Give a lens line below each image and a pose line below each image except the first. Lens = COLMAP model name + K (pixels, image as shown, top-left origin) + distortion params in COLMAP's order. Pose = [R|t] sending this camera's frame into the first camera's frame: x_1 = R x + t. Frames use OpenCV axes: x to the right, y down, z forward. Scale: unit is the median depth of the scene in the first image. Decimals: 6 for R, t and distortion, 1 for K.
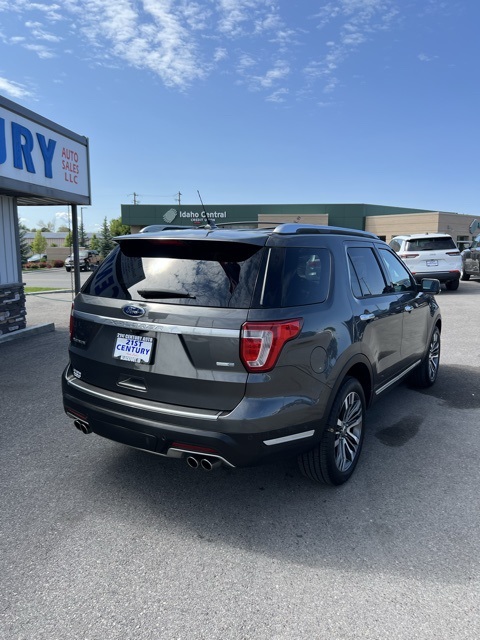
lens RADIAL K [[480.1, 0, 242.0], [0, 480.1, 324.2], [0, 0, 1]] dist [0.049114, -0.059916]
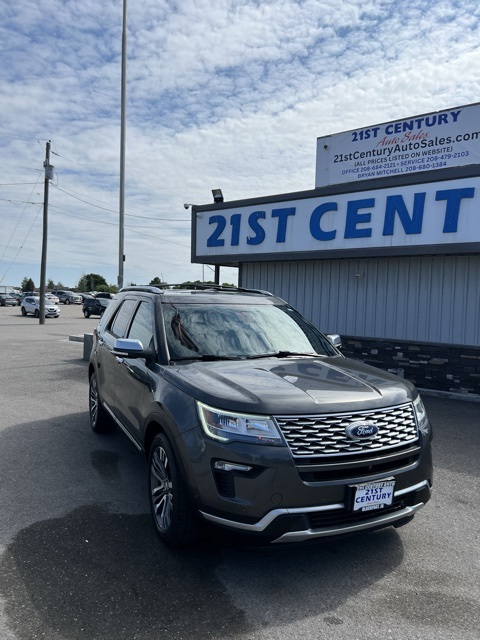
lens RADIAL K [[480.1, 0, 236.9], [0, 480.1, 320.6], [0, 0, 1]] dist [0.049114, -0.059916]
pose [[-0.531552, 0.019806, -0.846794, 0.531395], [-0.158335, 0.979781, 0.122306, -0.135894], [0.832095, 0.199089, -0.517669, 0.849810]]
